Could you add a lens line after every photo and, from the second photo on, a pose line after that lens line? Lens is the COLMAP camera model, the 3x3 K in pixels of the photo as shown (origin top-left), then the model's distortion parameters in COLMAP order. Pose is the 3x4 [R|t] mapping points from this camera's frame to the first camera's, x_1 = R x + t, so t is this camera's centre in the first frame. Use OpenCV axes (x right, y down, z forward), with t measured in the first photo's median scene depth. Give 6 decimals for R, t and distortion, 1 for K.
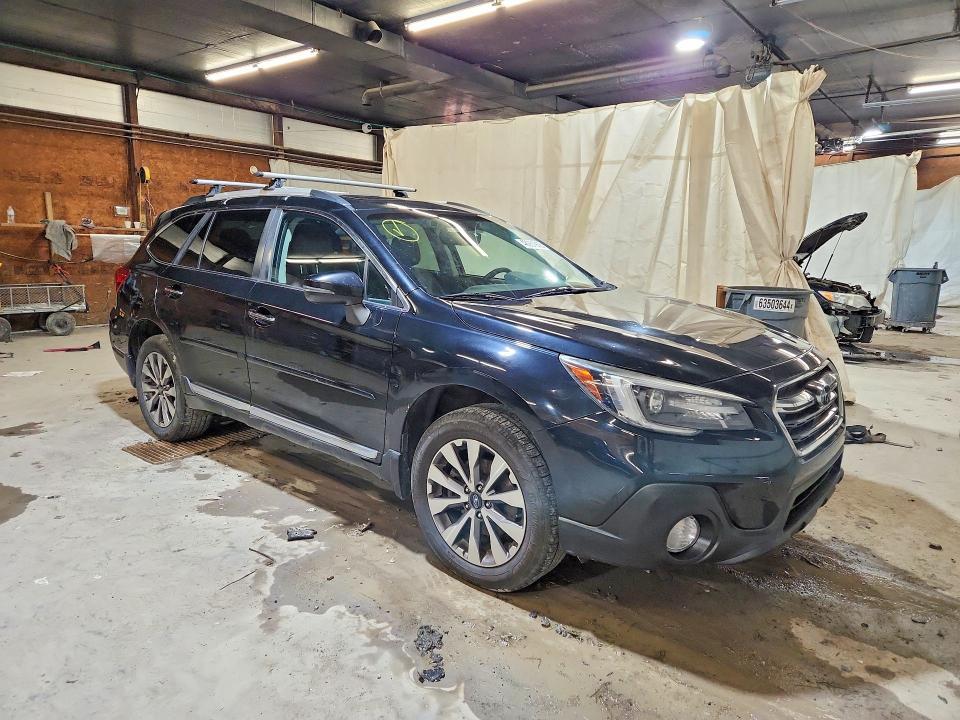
lens RADIAL K [[689.9, 0, 468.2], [0, 689.9, 358.6], [0, 0, 1]] dist [0.097637, -0.091180]
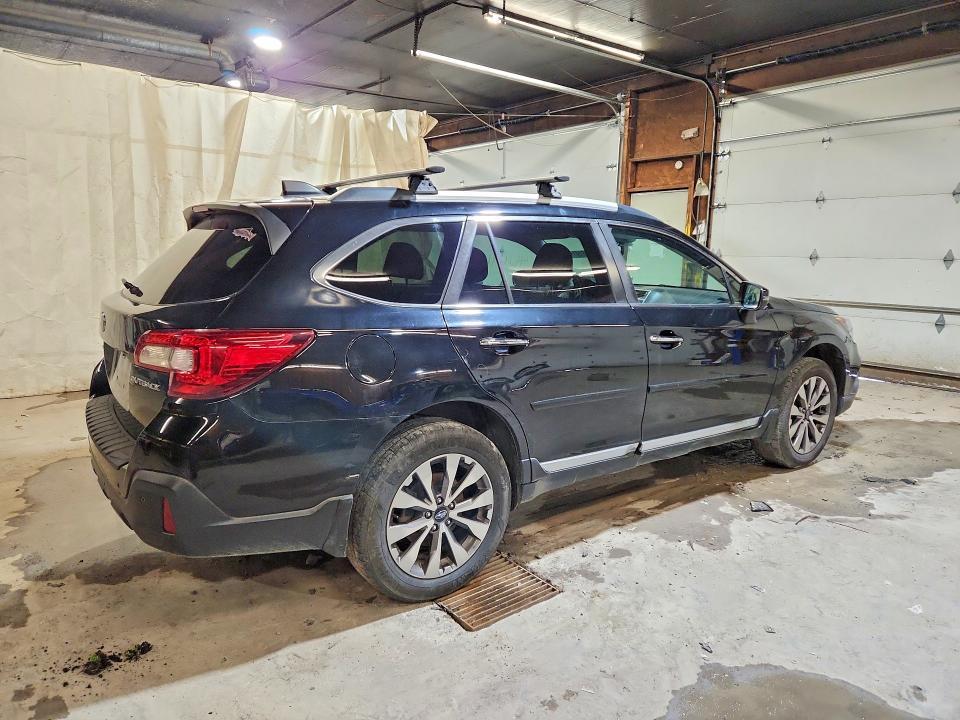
lens RADIAL K [[689.9, 0, 468.2], [0, 689.9, 358.6], [0, 0, 1]] dist [0.097637, -0.091180]
pose [[0.155963, -0.181077, 0.971024, -1.185644], [0.149304, 0.976080, 0.158039, -0.213756], [-0.976414, 0.120329, 0.179268, 1.022296]]
